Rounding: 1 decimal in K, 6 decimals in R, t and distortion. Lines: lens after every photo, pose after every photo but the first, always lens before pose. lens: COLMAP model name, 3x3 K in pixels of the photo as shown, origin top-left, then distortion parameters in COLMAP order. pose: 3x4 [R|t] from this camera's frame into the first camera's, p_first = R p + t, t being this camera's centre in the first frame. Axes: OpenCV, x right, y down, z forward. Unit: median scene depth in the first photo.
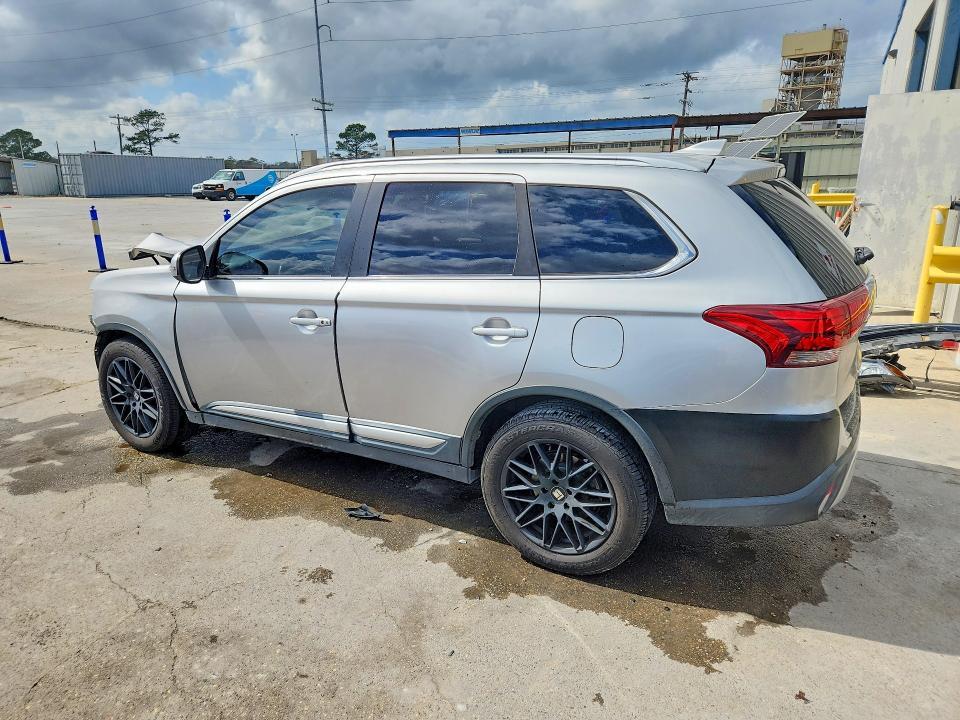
lens RADIAL K [[638.0, 0, 480.0], [0, 638.0, 360.0], [0, 0, 1]] dist [0.047845, -0.034281]
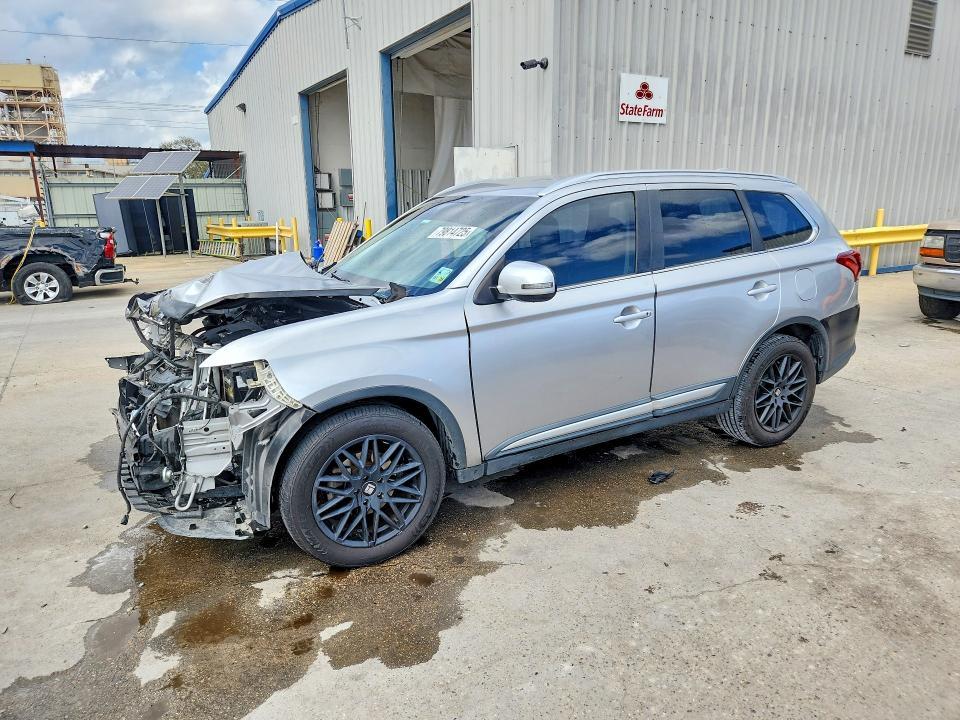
lens RADIAL K [[638.0, 0, 480.0], [0, 638.0, 360.0], [0, 0, 1]] dist [0.047845, -0.034281]
pose [[0.528491, -0.198892, 0.825311, -1.490106], [0.245330, 0.966471, 0.075812, -0.153422], [-0.812718, 0.162408, 0.559566, 0.697314]]
